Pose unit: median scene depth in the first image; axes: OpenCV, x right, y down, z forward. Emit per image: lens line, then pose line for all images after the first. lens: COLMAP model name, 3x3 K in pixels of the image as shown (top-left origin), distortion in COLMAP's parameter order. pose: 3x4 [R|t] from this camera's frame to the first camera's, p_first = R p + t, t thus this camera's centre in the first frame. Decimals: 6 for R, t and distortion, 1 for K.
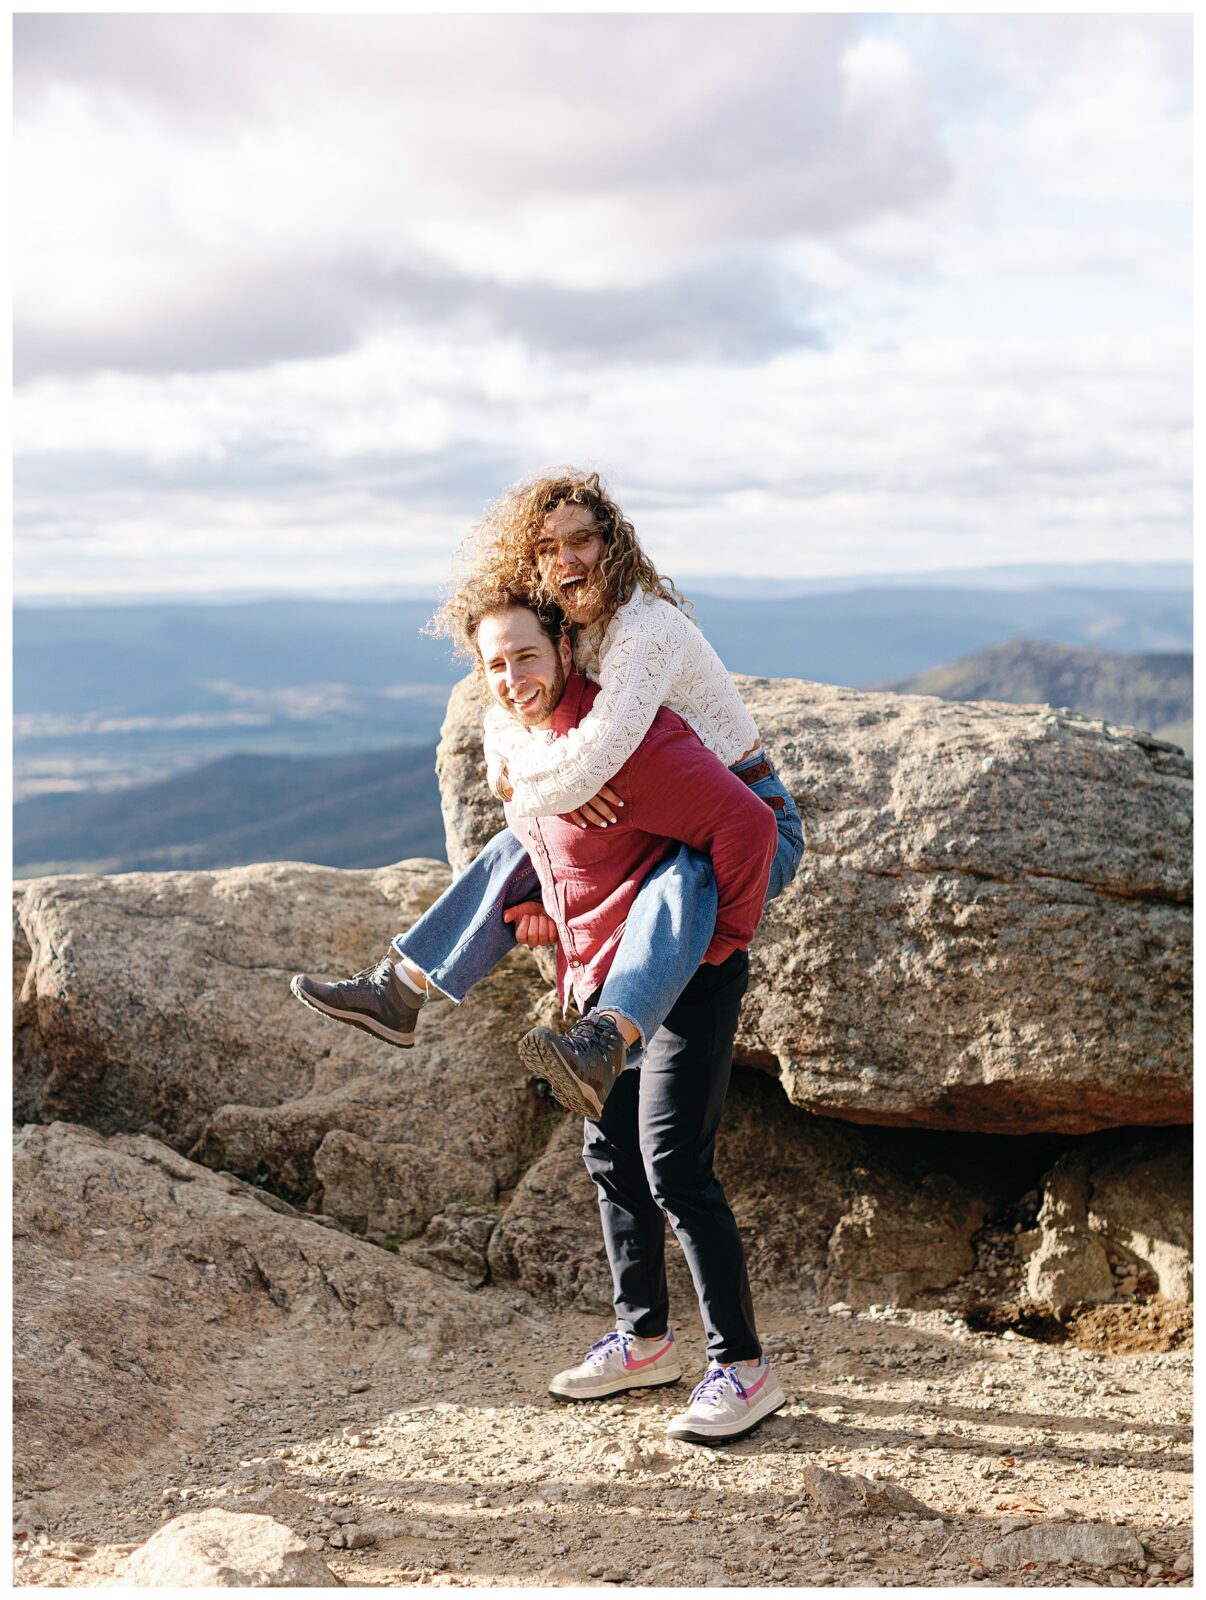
lens RADIAL K [[2602.0, 0, 603.0], [0, 2602.0, 800.0], [0, 0, 1]] dist [0.007892, 0.035532]
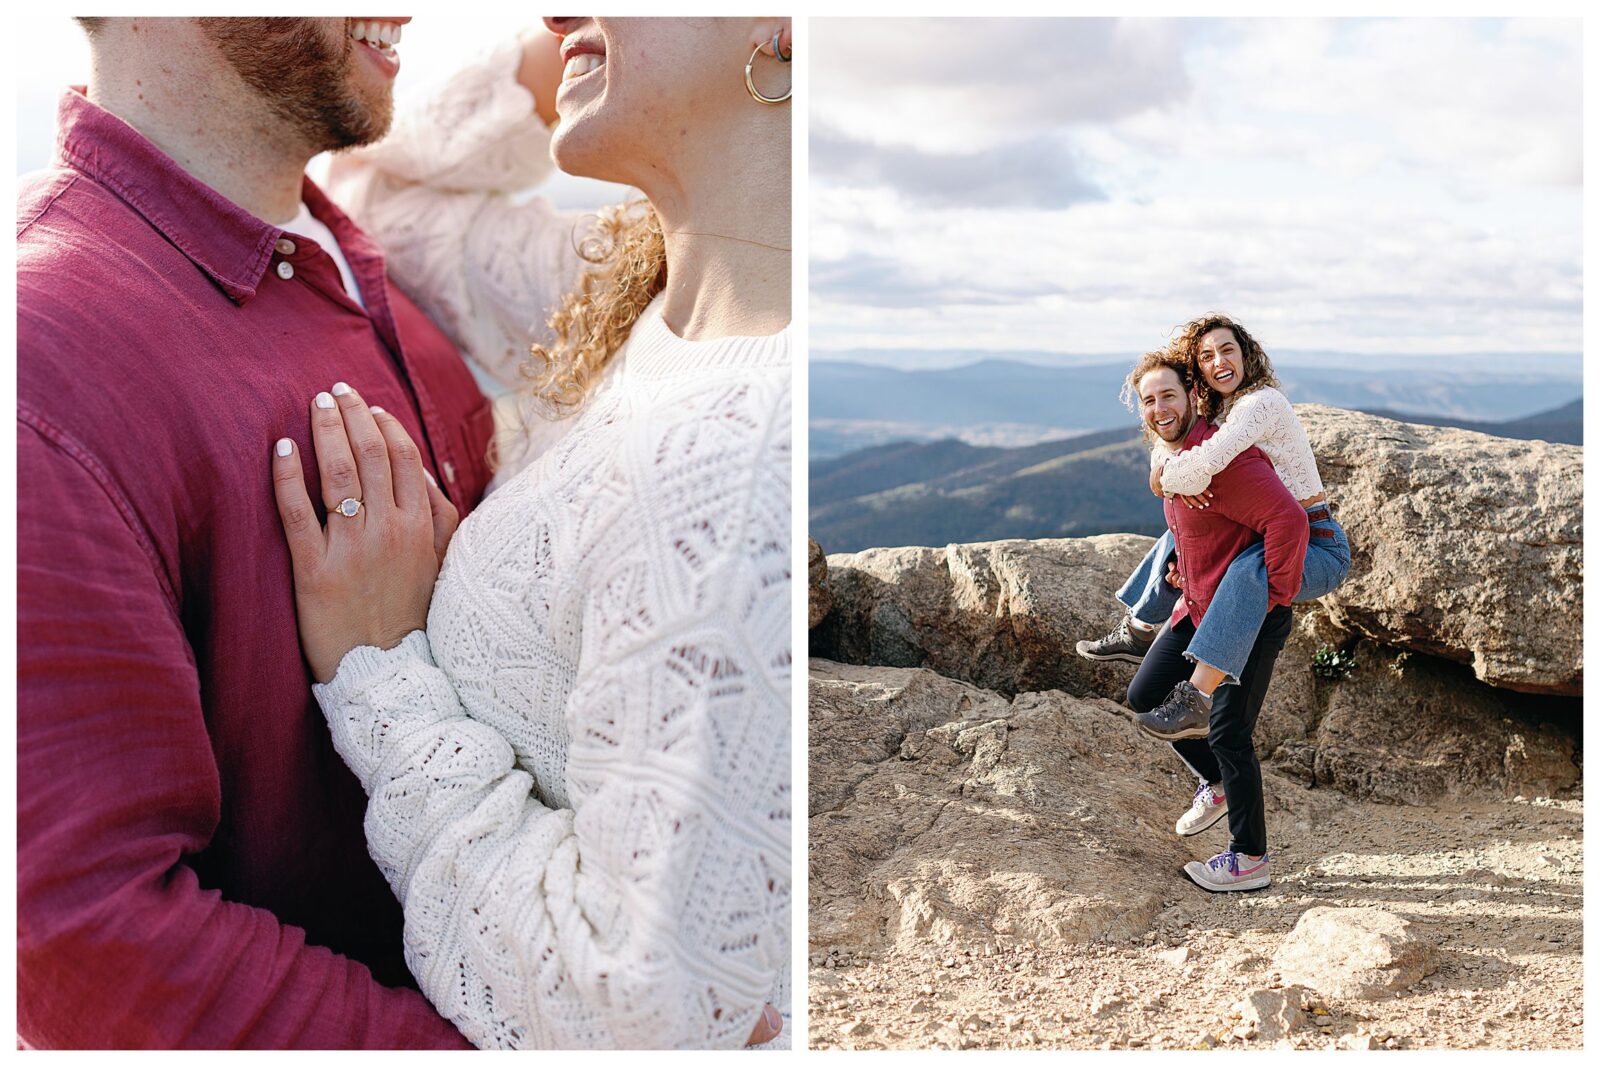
lens RADIAL K [[1706.9, 0, 1201.8], [0, 1706.9, 535.1], [0, 0, 1]] dist [0.003447, 0.029111]
pose [[0.989790, 0.013696, 0.141872, -0.265389], [-0.016599, 0.999676, 0.019296, 0.004194], [-0.141562, -0.021454, 0.989697, -0.069717]]
